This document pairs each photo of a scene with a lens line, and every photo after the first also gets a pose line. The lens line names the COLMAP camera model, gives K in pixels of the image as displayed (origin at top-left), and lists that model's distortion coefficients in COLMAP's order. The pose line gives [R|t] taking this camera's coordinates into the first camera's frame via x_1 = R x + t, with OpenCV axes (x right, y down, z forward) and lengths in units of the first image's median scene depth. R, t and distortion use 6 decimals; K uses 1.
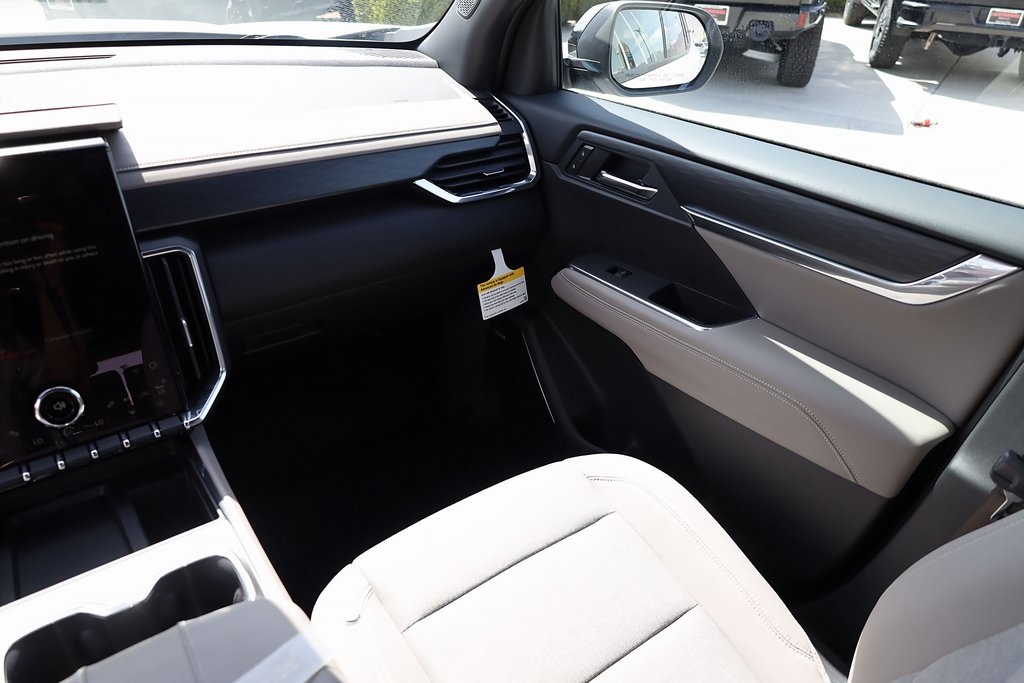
lens RADIAL K [[692.4, 0, 514.7], [0, 692.4, 349.8], [0, 0, 1]] dist [-0.022975, 0.009683]
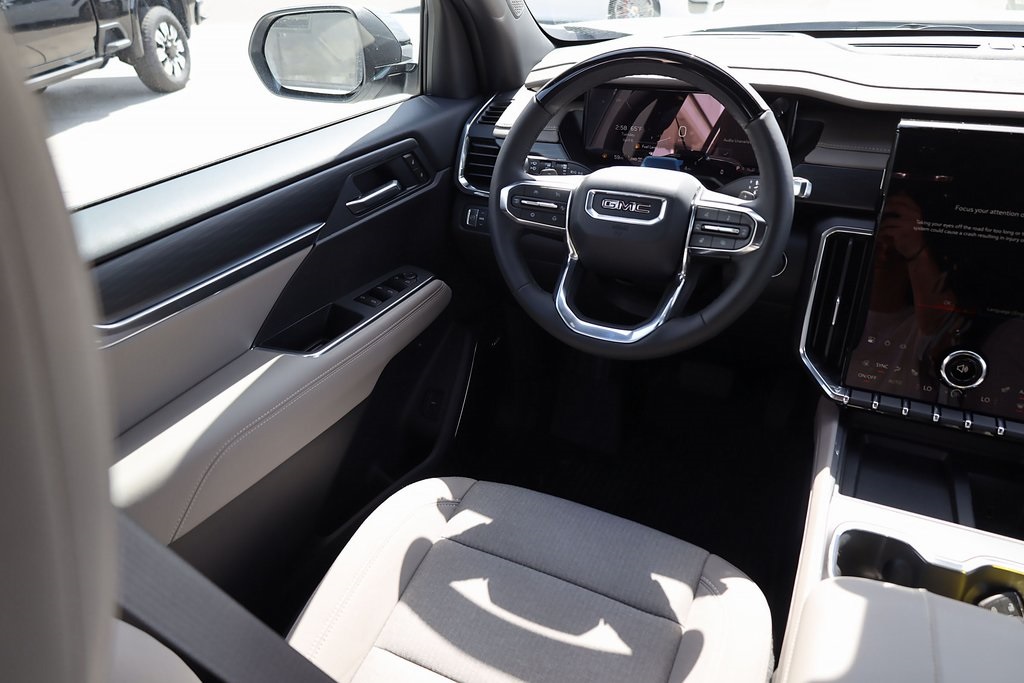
lens RADIAL K [[692.4, 0, 510.9], [0, 692.4, 346.7], [0, 0, 1]] dist [-0.022975, 0.009683]
pose [[0.444535, 0.410236, -0.796301, -0.123412], [-0.406057, 0.884669, 0.229080, 0.080362], [0.798440, 0.221510, 0.559846, -0.138728]]
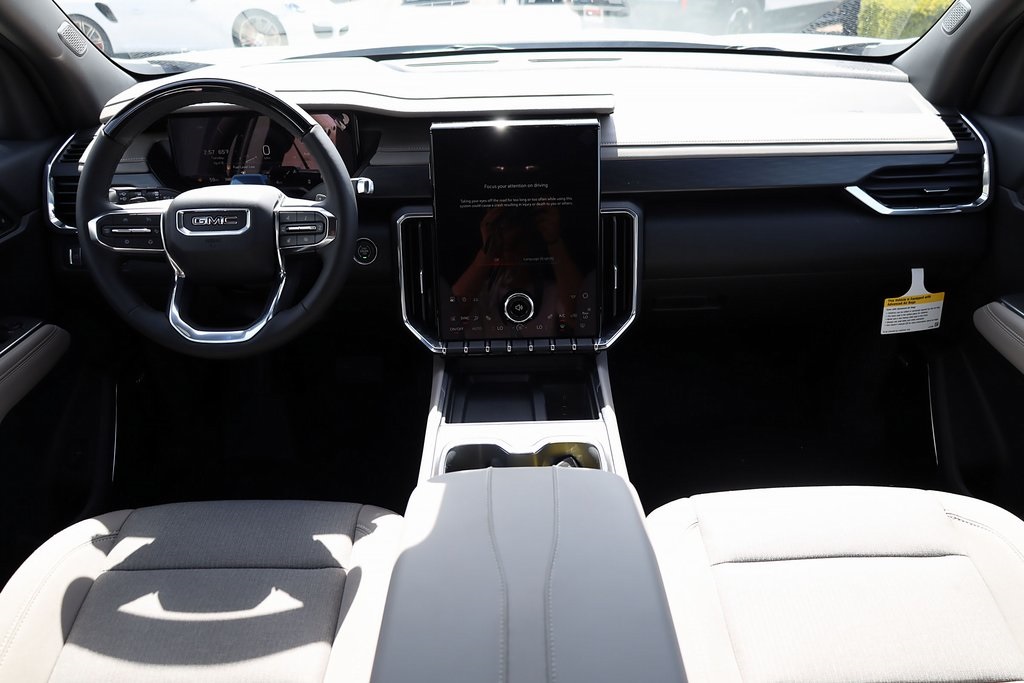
lens RADIAL K [[692.4, 0, 515.4], [0, 692.4, 349.3], [0, 0, 1]] dist [-0.022975, 0.009683]
pose [[0.804903, 0.251396, -0.537523, 0.086515], [-0.259573, 0.963729, 0.062039, 0.068230], [0.533623, 0.089591, 0.840964, -0.143484]]
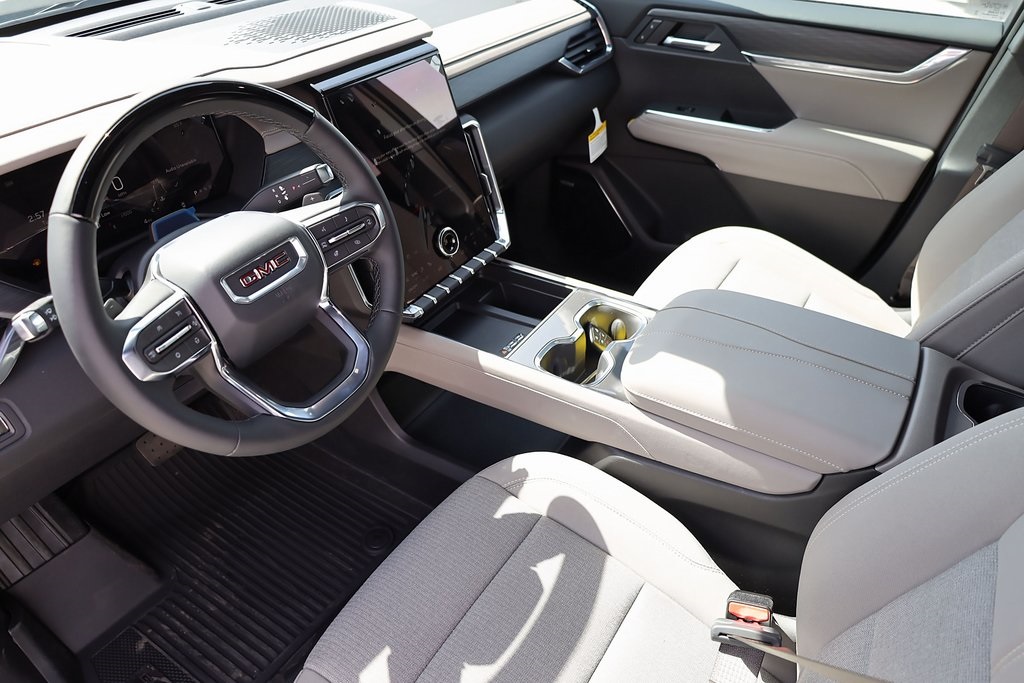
lens RADIAL K [[692.4, 0, 504.5], [0, 692.4, 349.2], [0, 0, 1]] dist [-0.022975, 0.009683]
pose [[0.934742, -0.242458, 0.259752, -0.847007], [0.208438, 0.966187, 0.151776, 0.090250], [-0.287769, -0.087729, 0.953673, -0.368183]]
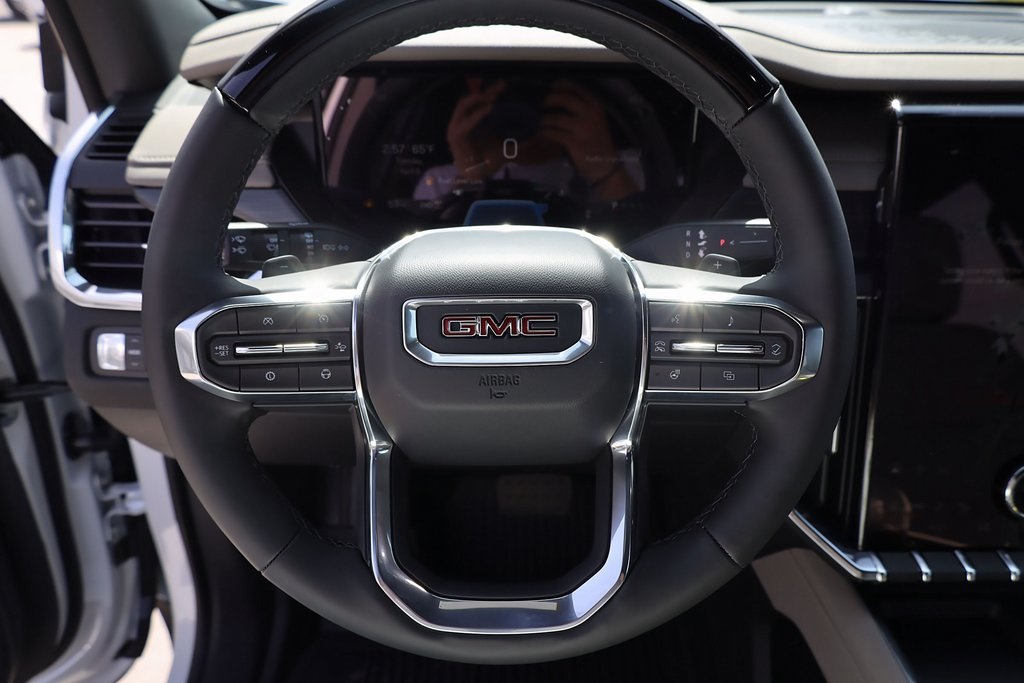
lens RADIAL K [[692.4, 0, 510.4], [0, 692.4, 332.2], [0, 0, 1]] dist [-0.022975, 0.009683]
pose [[0.800837, 0.259920, -0.539538, -0.650098], [-0.285944, 0.957537, 0.036861, 0.049821], [0.526209, 0.124759, 0.841154, 0.130624]]
